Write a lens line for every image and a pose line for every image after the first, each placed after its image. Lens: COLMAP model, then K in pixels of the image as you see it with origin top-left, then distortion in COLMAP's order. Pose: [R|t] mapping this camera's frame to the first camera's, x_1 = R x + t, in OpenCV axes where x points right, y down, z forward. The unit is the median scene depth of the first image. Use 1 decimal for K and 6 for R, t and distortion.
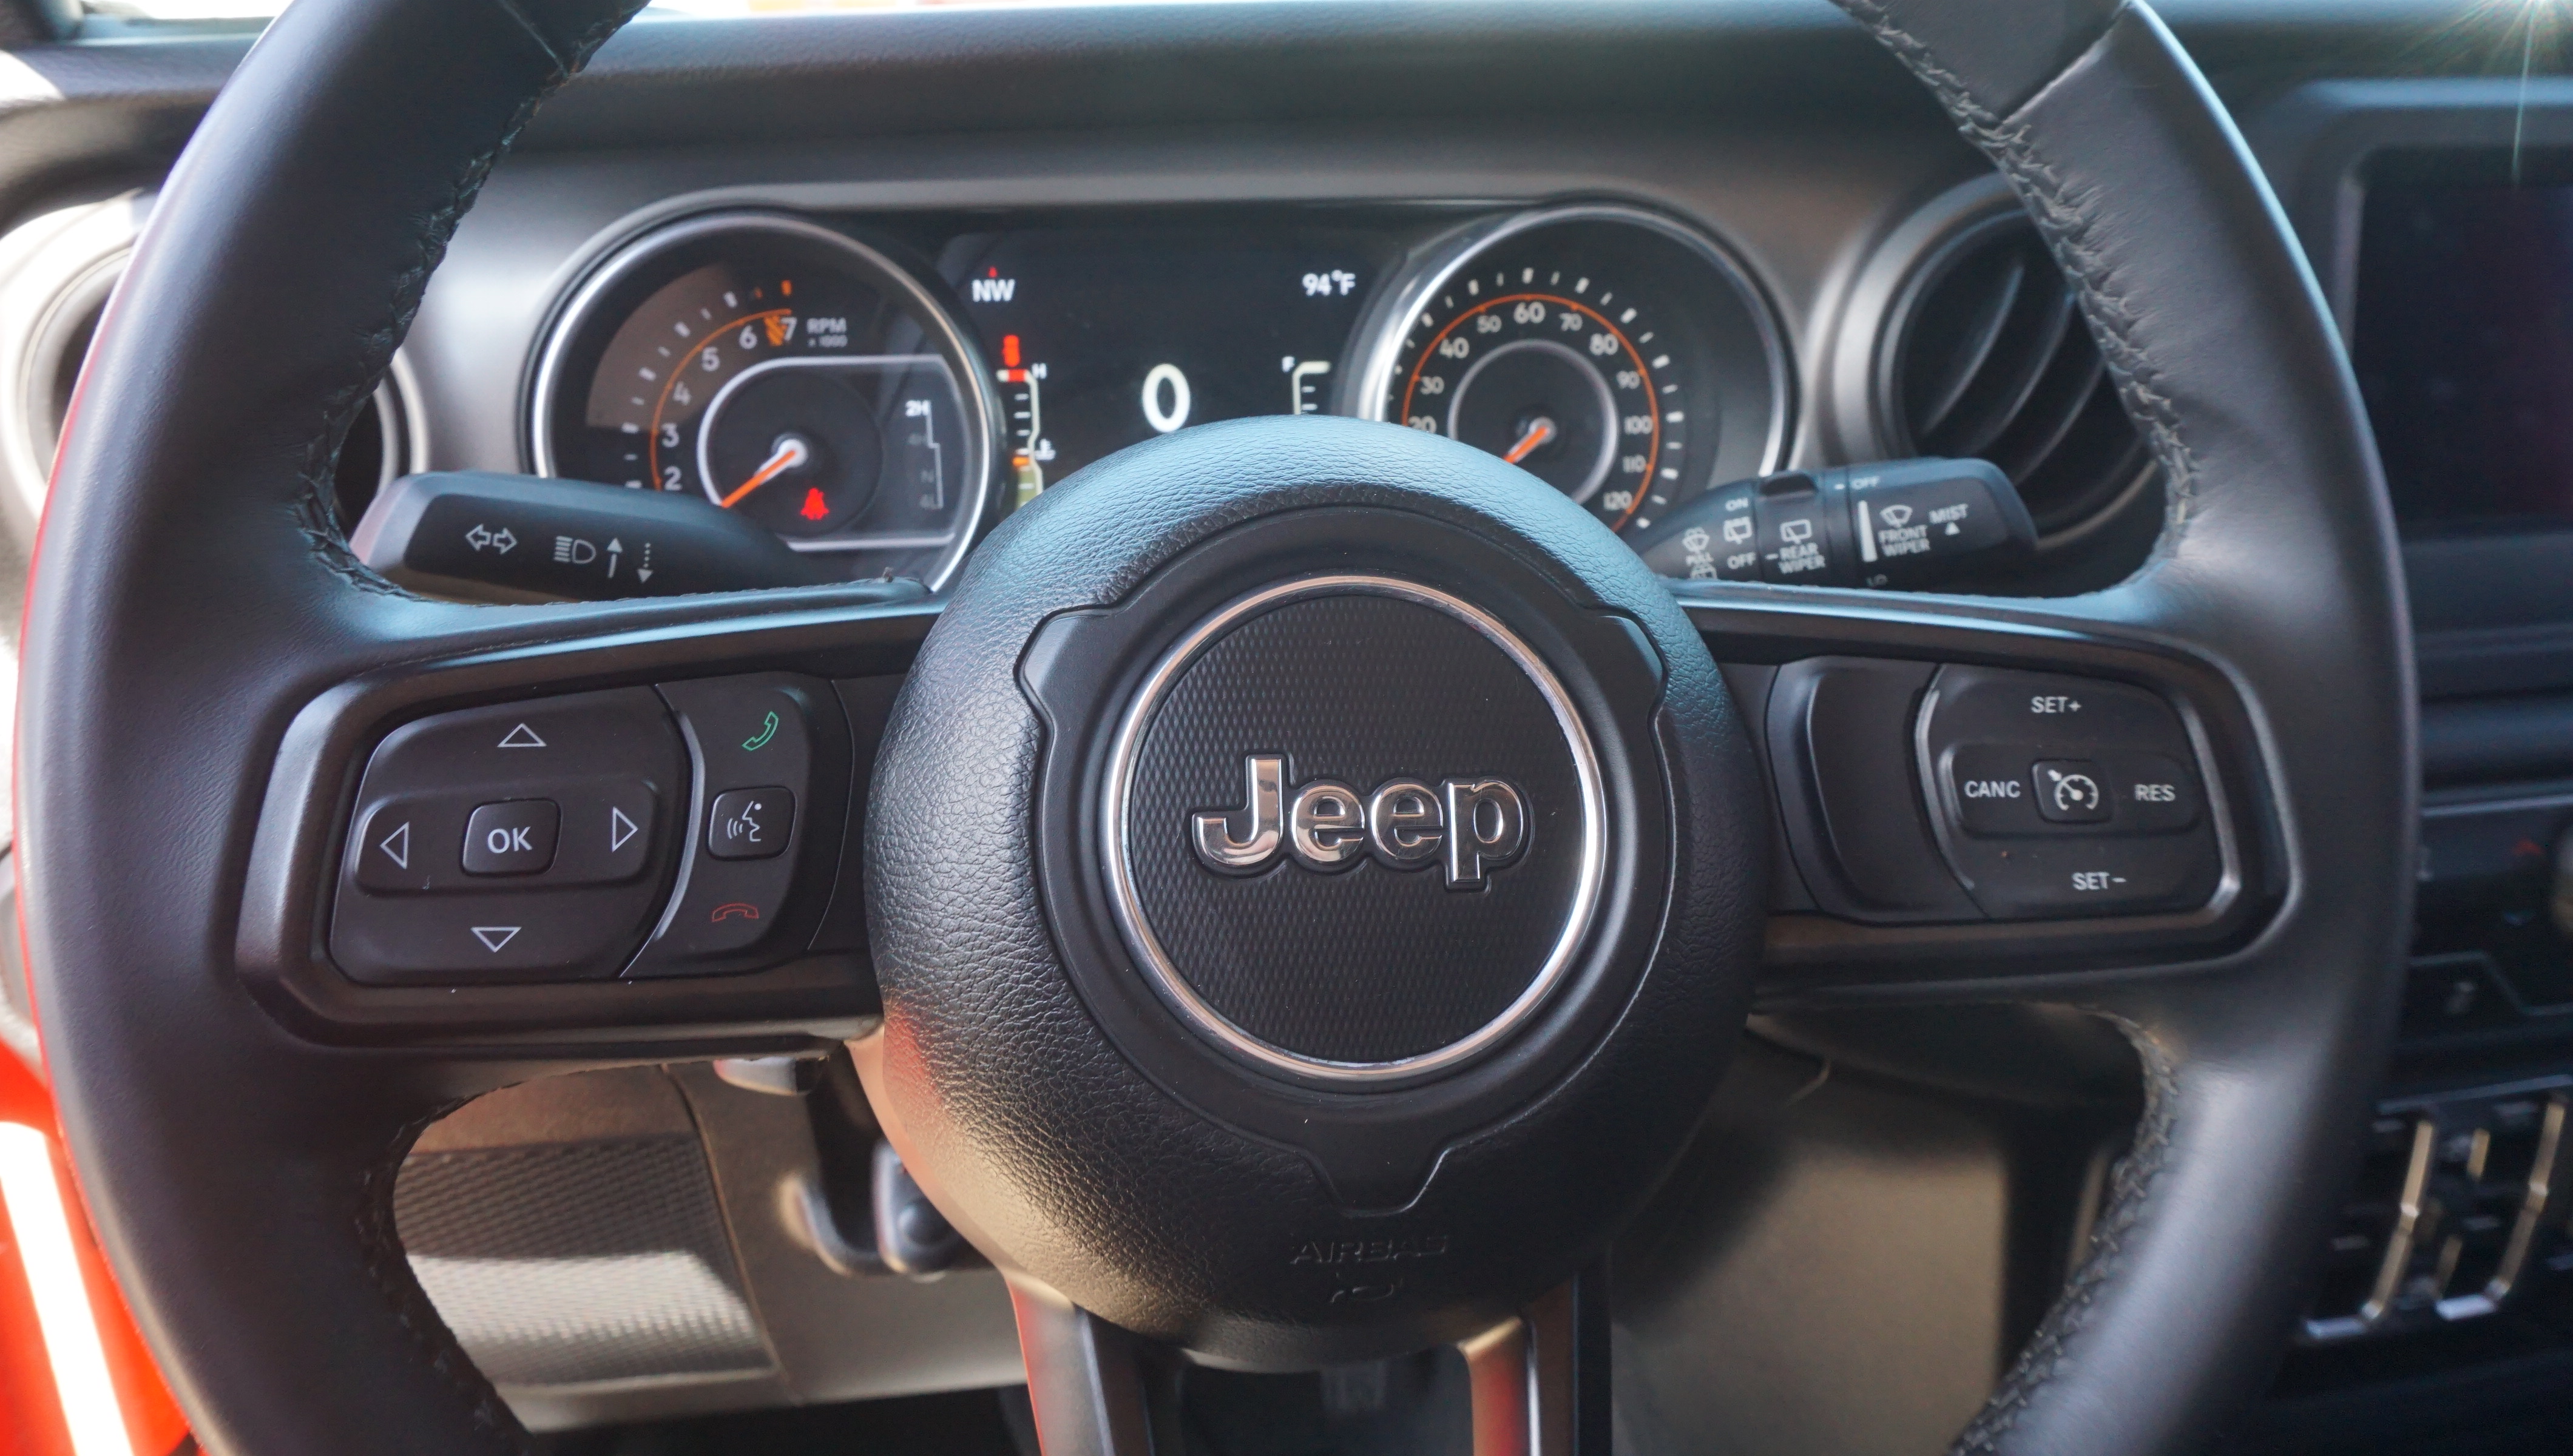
lens RADIAL K [[1709.1, 0, 1294.6], [0, 1709.1, 730.3], [0, 0, 1]] dist [-0.063092, 0.043693]
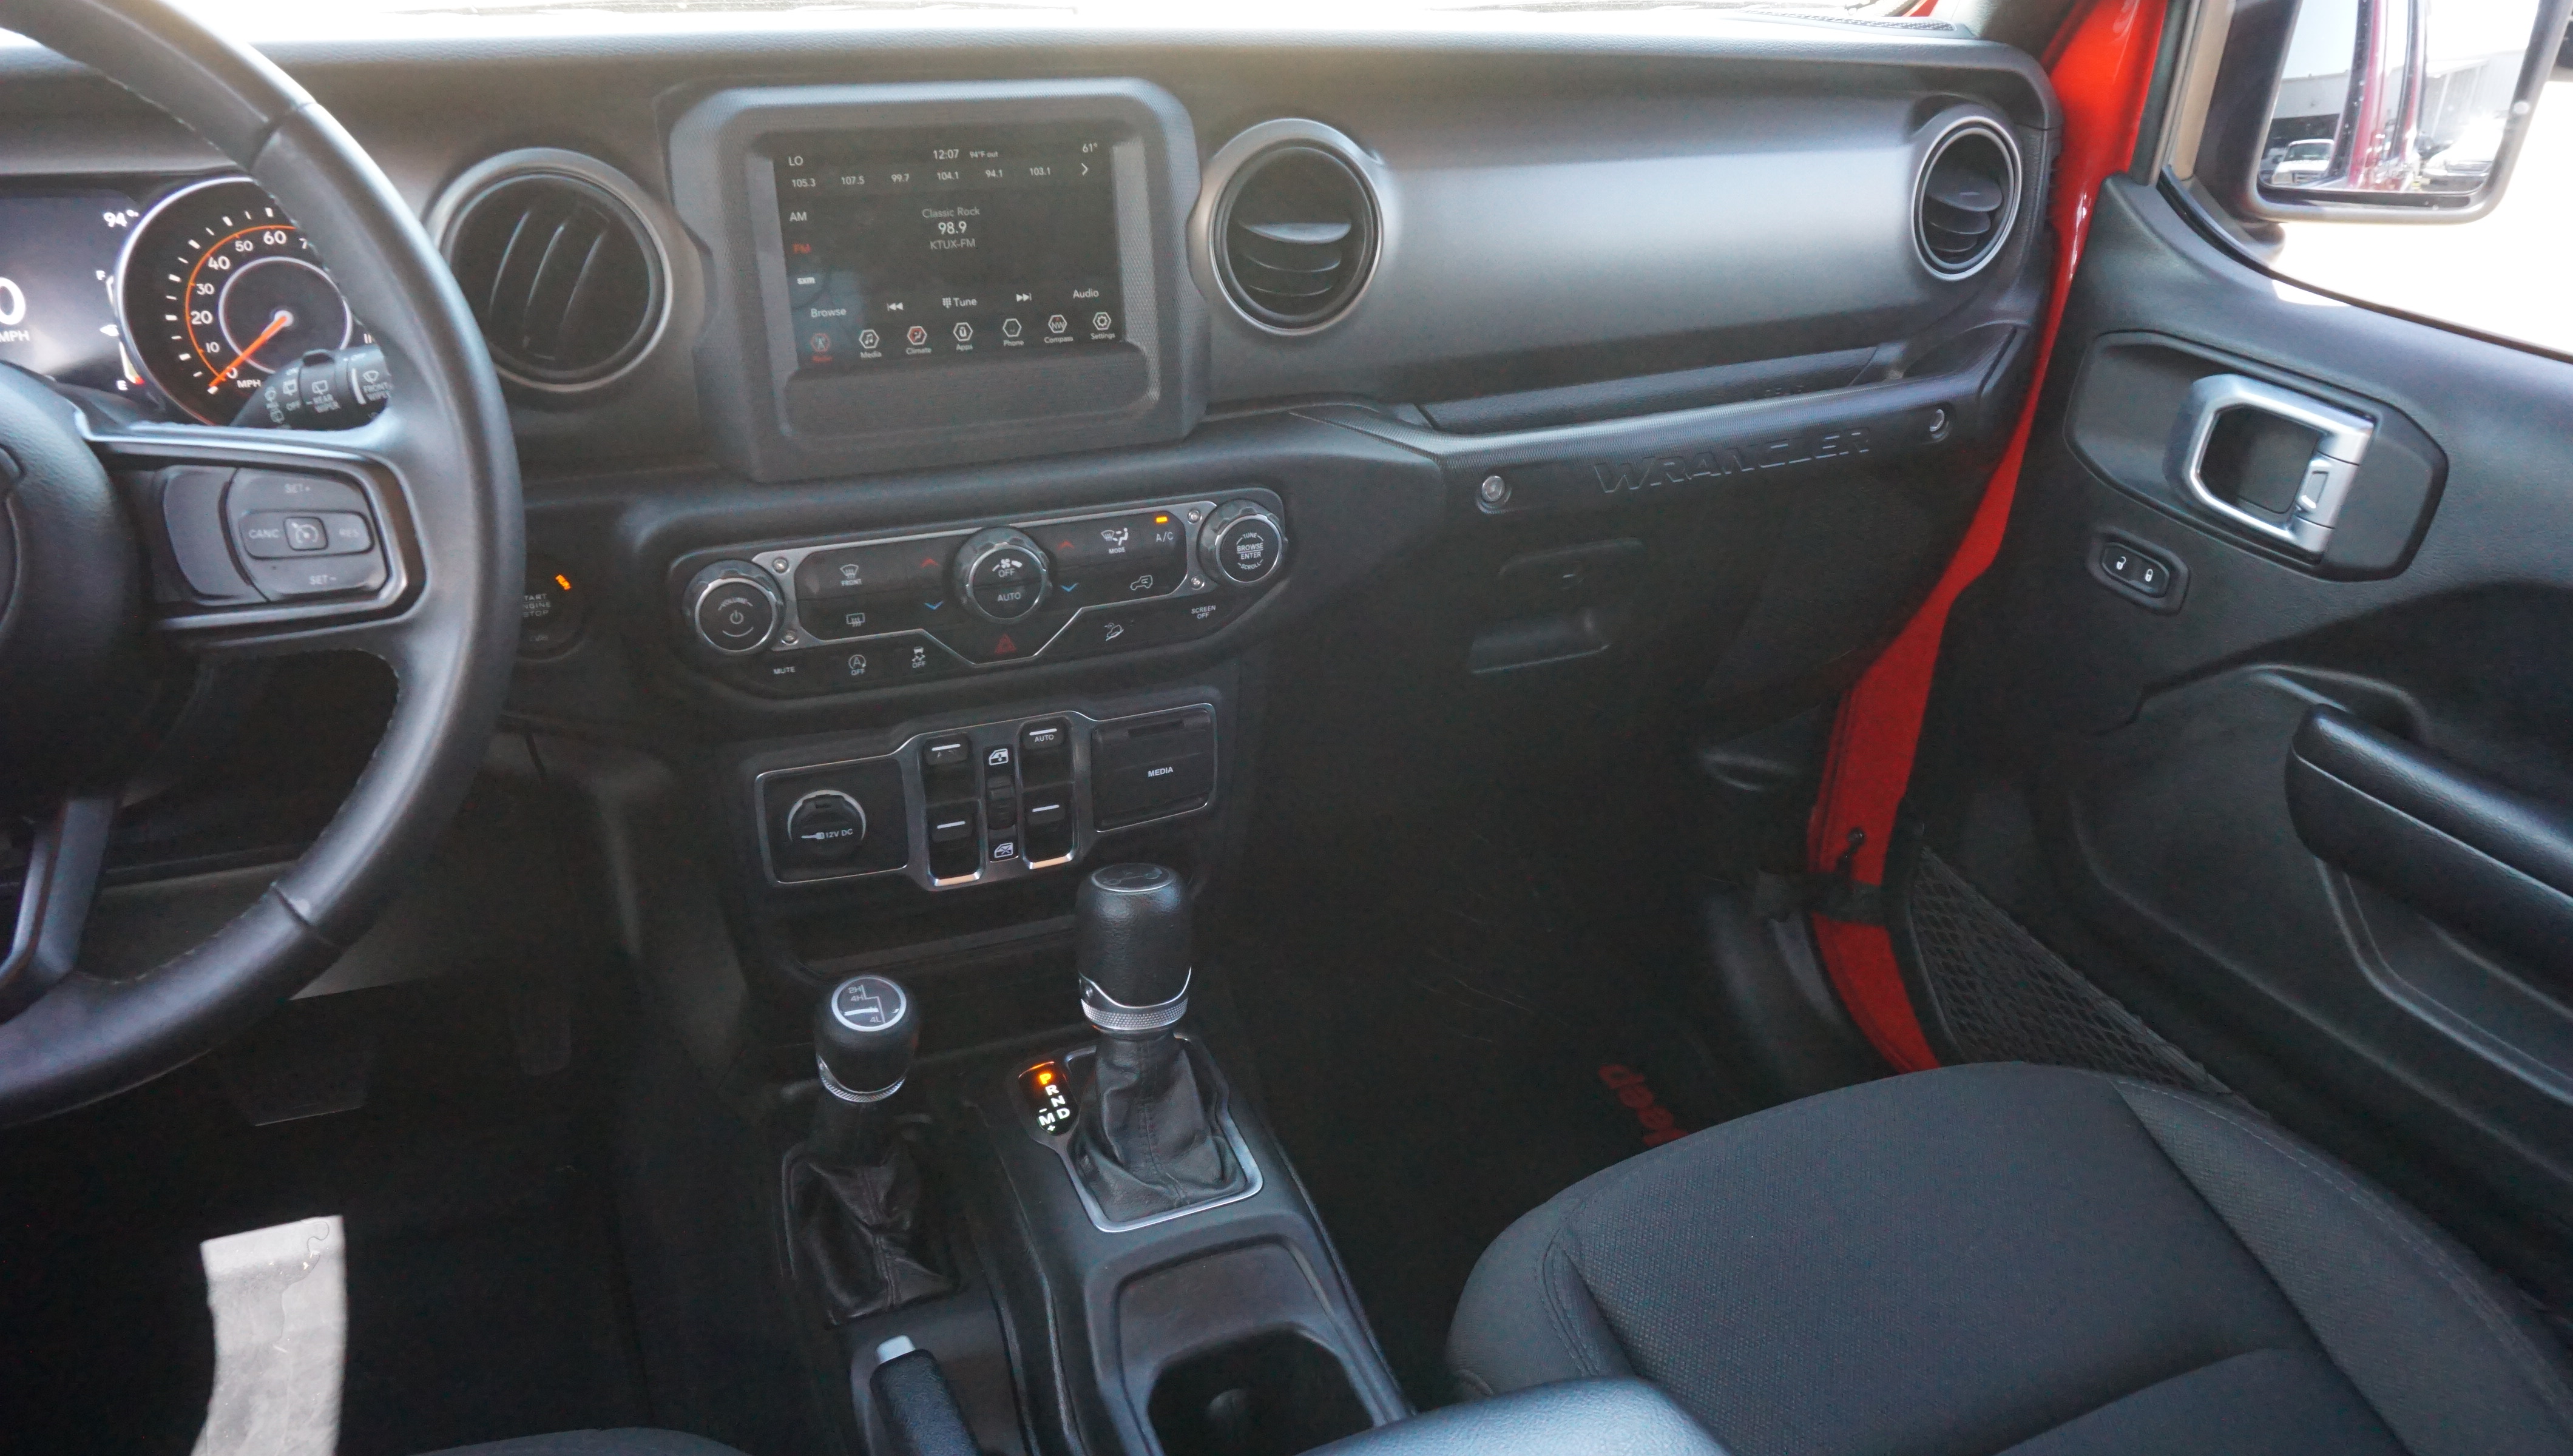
lens RADIAL K [[1727.9, 0, 1299.6], [0, 1727.9, 734.0], [0, 0, 1]] dist [-0.052788, 0.041953]
pose [[0.976578, -0.067153, 0.204416, 0.886671], [0.045616, 0.993070, 0.108313, 0.086908], [-0.210273, -0.096452, 0.972873, -0.891250]]
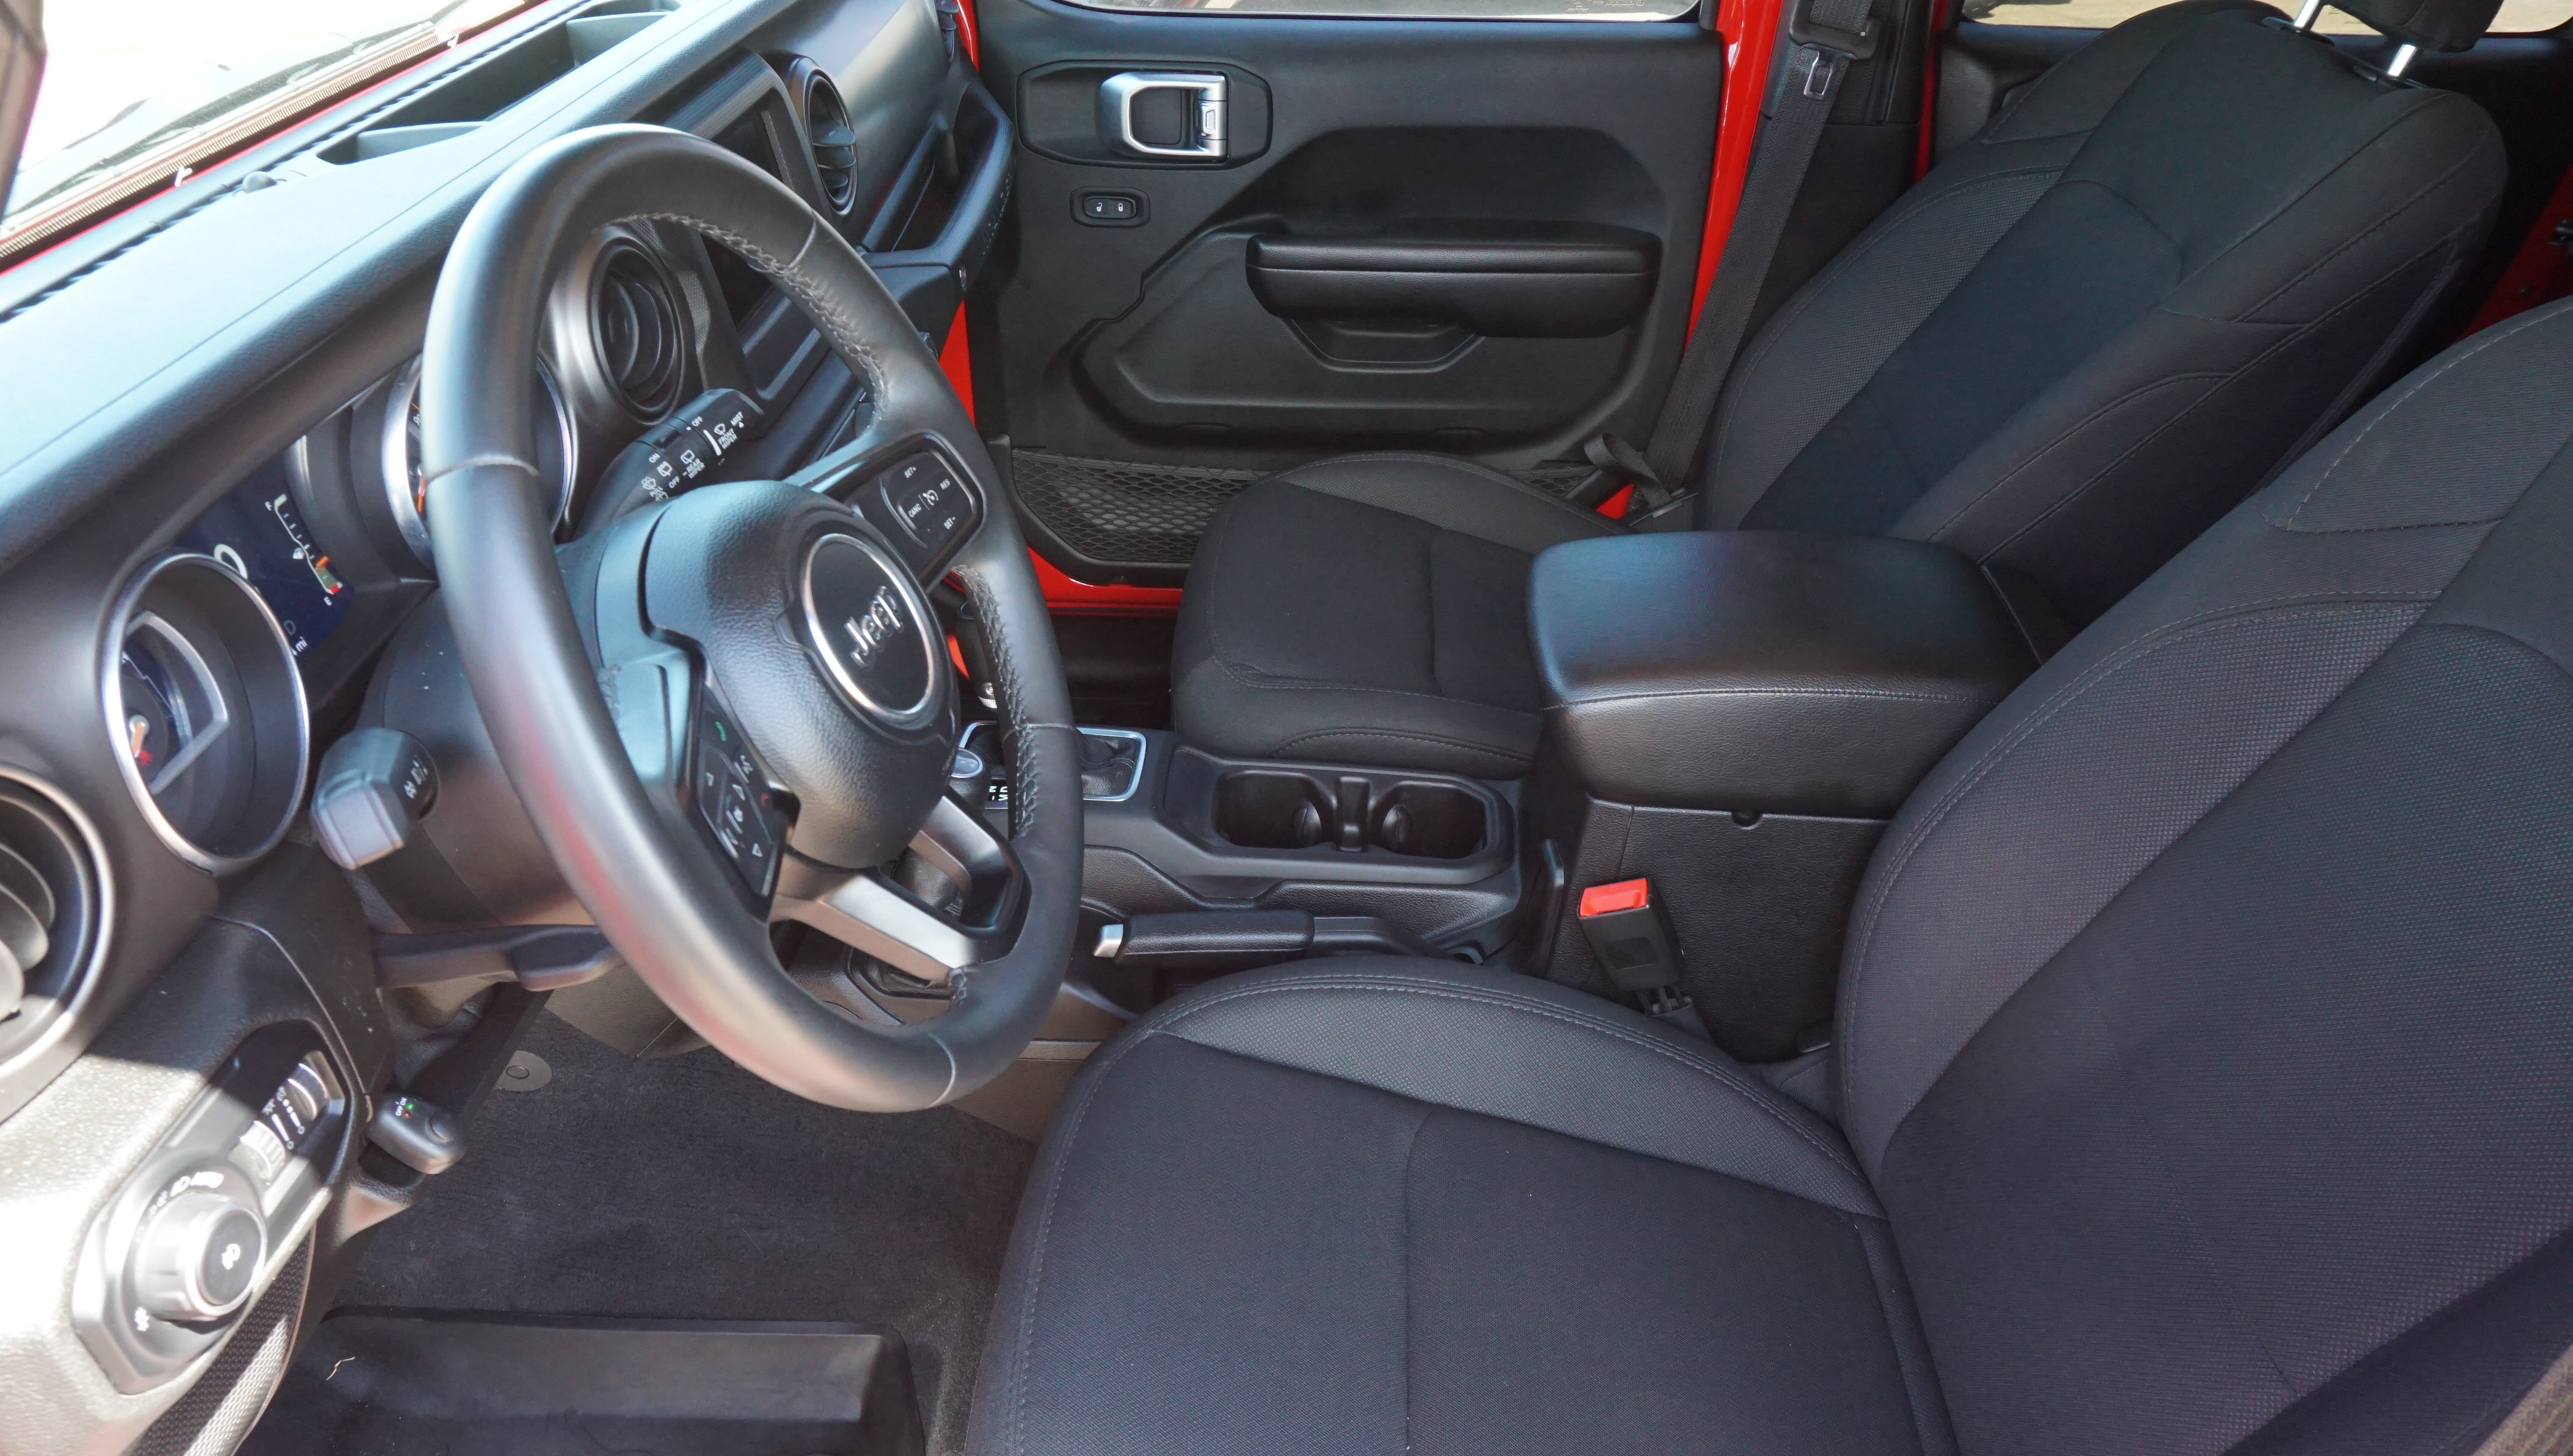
lens RADIAL K [[1709.1, 0, 1294.6], [0, 1709.1, 730.3], [0, 0, 1]] dist [-0.063092, 0.043693]
pose [[0.229933, -0.544542, 0.806601, -1.352366], [0.346619, 0.820280, 0.454968, -0.523010], [-0.909388, 0.174971, 0.377358, -0.357809]]
